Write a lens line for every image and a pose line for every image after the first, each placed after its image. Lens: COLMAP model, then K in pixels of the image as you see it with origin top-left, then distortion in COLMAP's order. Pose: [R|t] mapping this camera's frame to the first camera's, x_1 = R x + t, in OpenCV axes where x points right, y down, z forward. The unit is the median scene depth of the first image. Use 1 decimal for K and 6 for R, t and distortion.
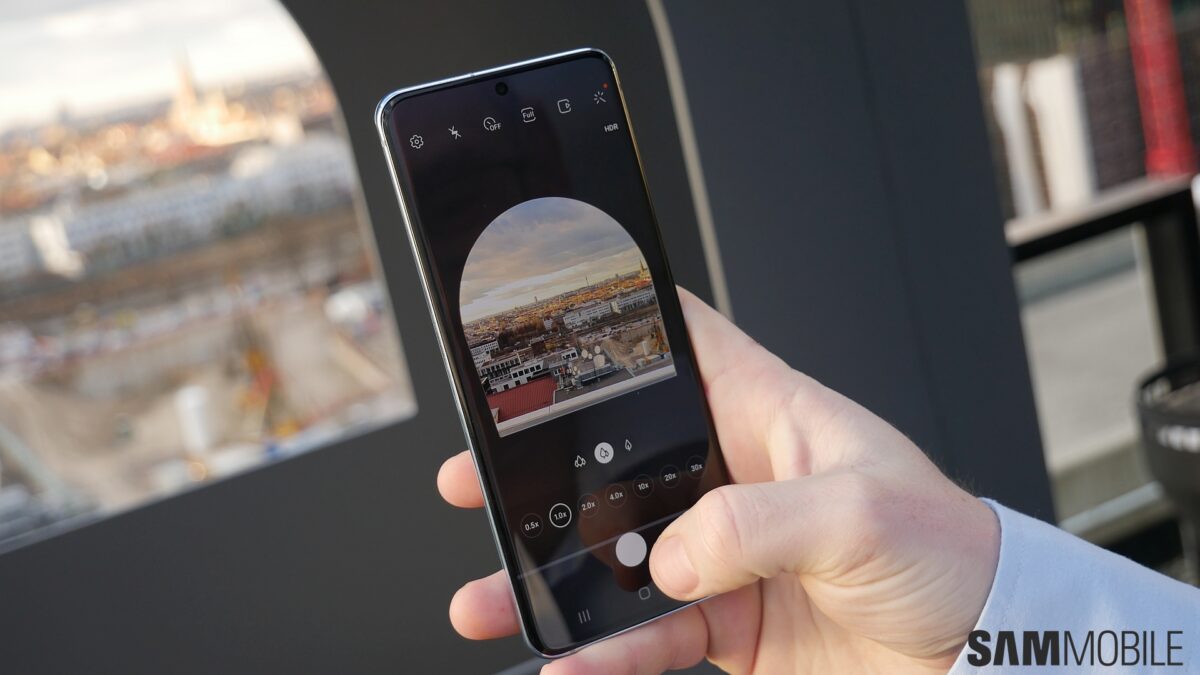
lens RADIAL K [[1761.3, 0, 600.6], [0, 1761.3, 336.7], [0, 0, 1]] dist [0.004811, 0.000000]
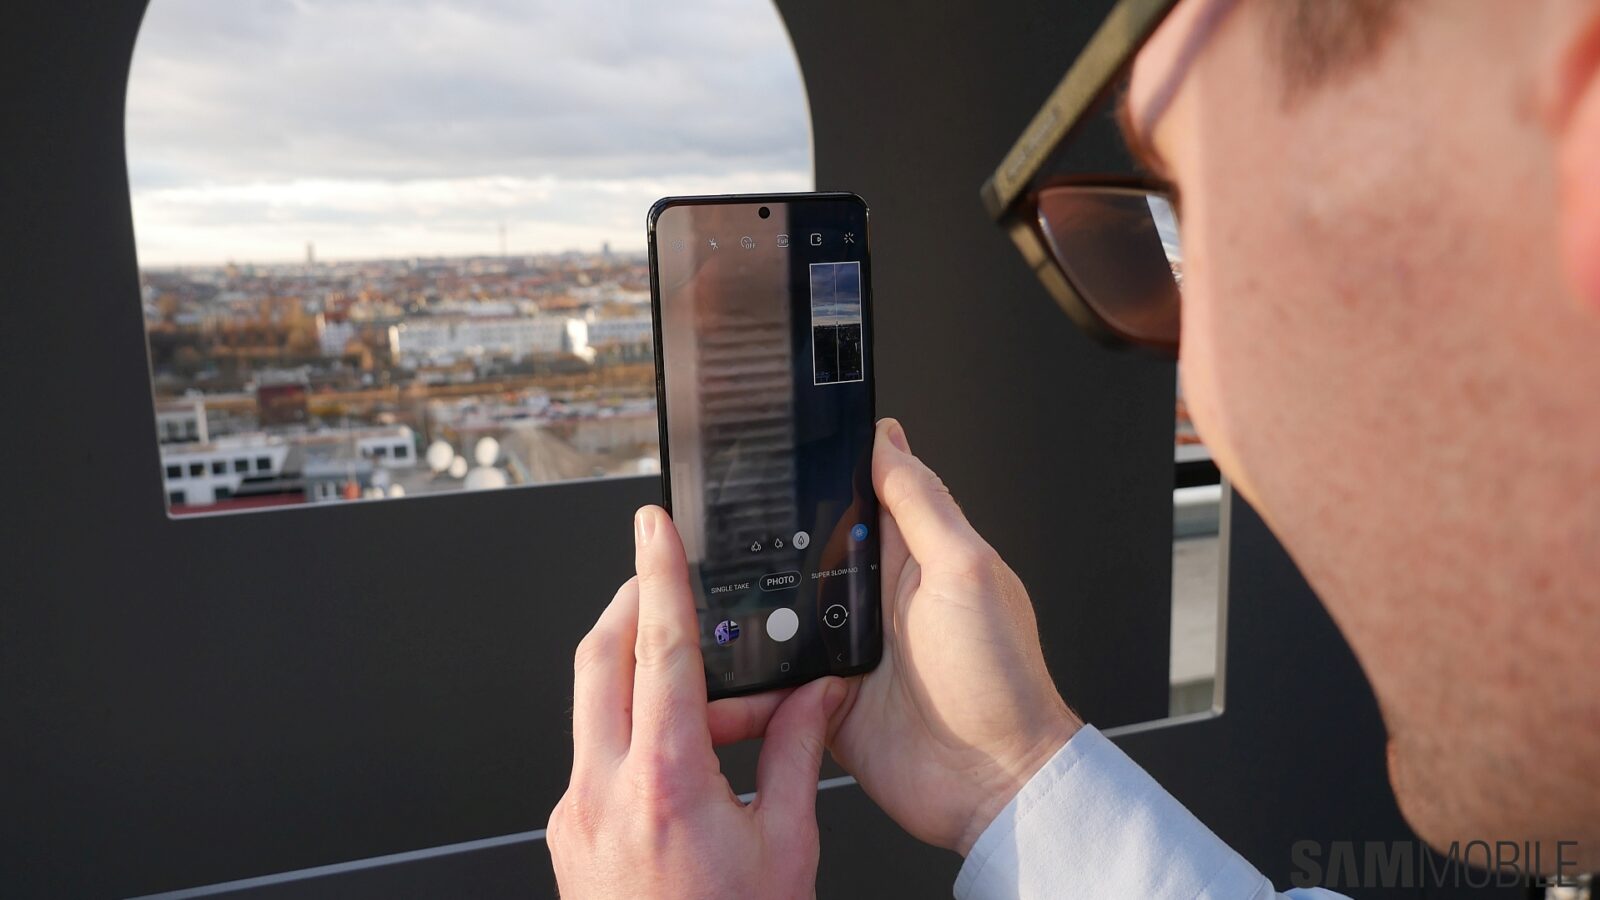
lens RADIAL K [[1207.6, 0, 796.8], [0, 1207.6, 454.1], [0, 0, 1]] dist [-0.004819, -0.000724]
pose [[0.968743, 0.212991, -0.127172, 0.082419], [-0.214475, 0.976727, 0.002065, -0.004967], [0.124652, 0.025275, 0.991879, 0.792229]]
